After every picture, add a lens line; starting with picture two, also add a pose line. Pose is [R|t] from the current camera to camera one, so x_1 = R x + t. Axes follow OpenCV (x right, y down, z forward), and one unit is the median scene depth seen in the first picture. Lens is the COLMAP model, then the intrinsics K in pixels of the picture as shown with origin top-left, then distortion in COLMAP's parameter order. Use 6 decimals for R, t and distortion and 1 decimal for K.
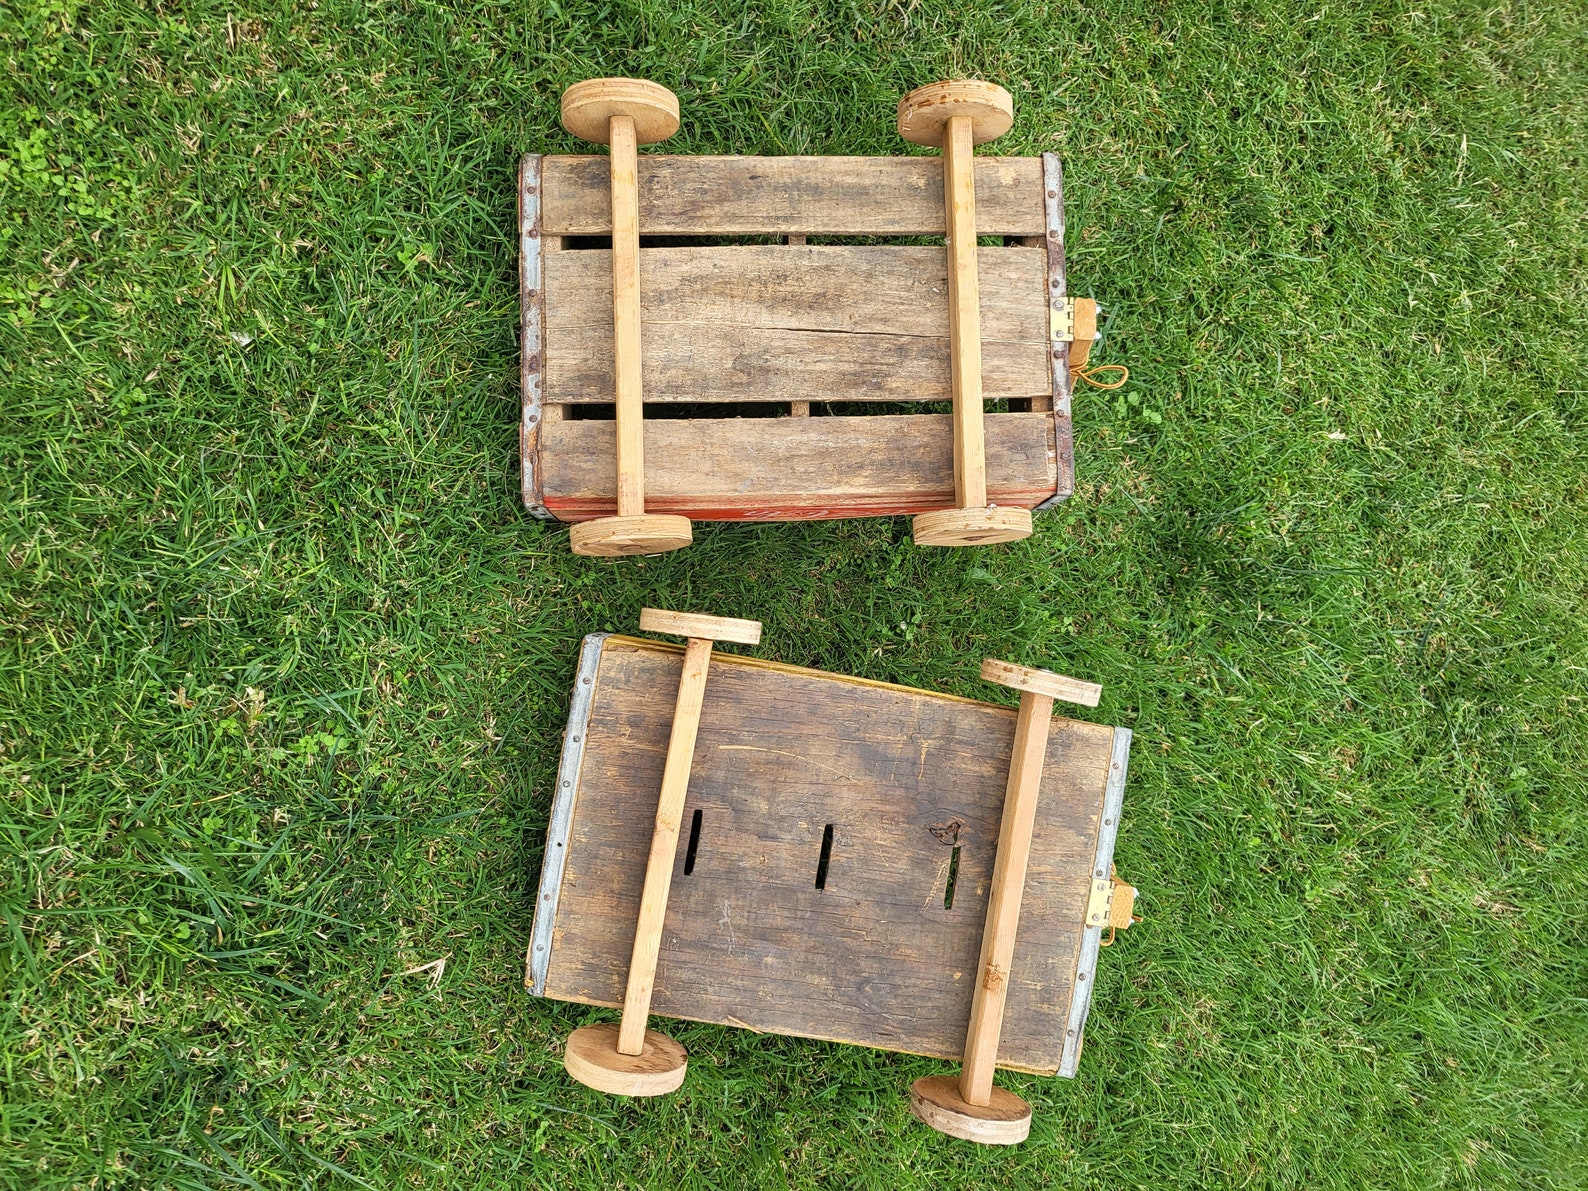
lens RADIAL K [[1240.4, 0, 794.0], [0, 1240.4, 595.5], [0, 0, 1]] dist [0.001521, 0.056630]
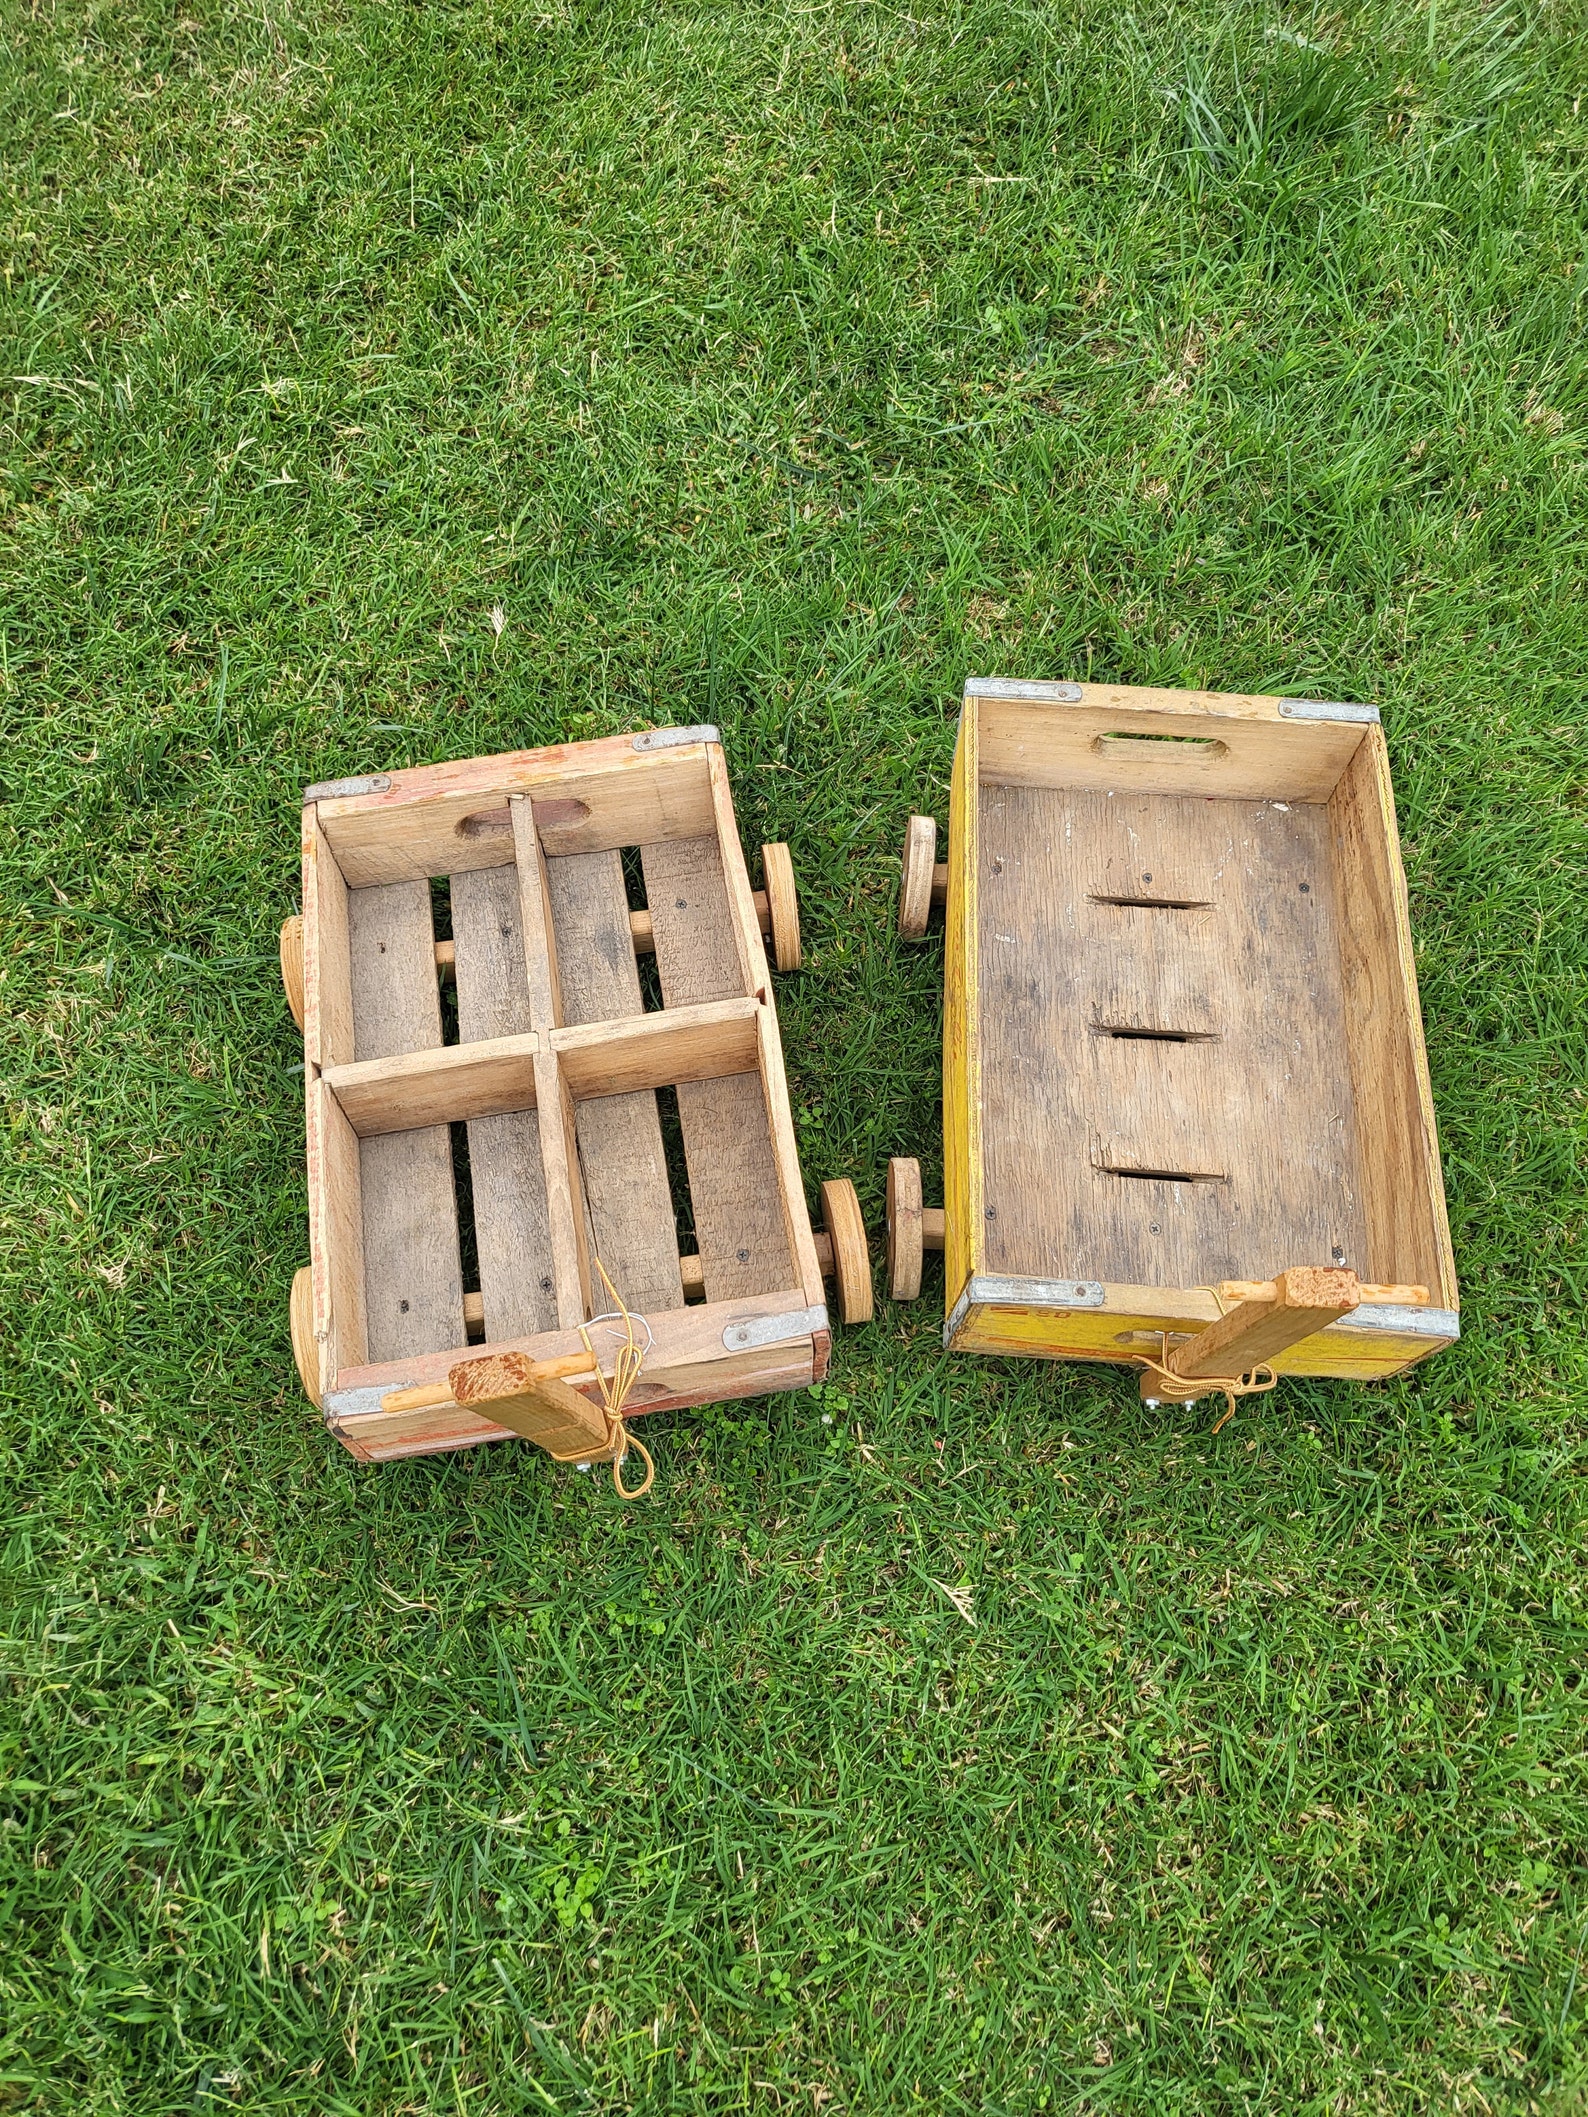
lens RADIAL K [[1653.6, 0, 794.0], [0, 1653.6, 1058.5], [0, 0, 1]] dist [0.001521, 0.056630]
pose [[-0.015184, -0.998141, -0.059025, 0.239938], [0.997131, -0.019494, 0.073146, -0.038691], [-0.074161, -0.057745, 0.995573, 0.098972]]
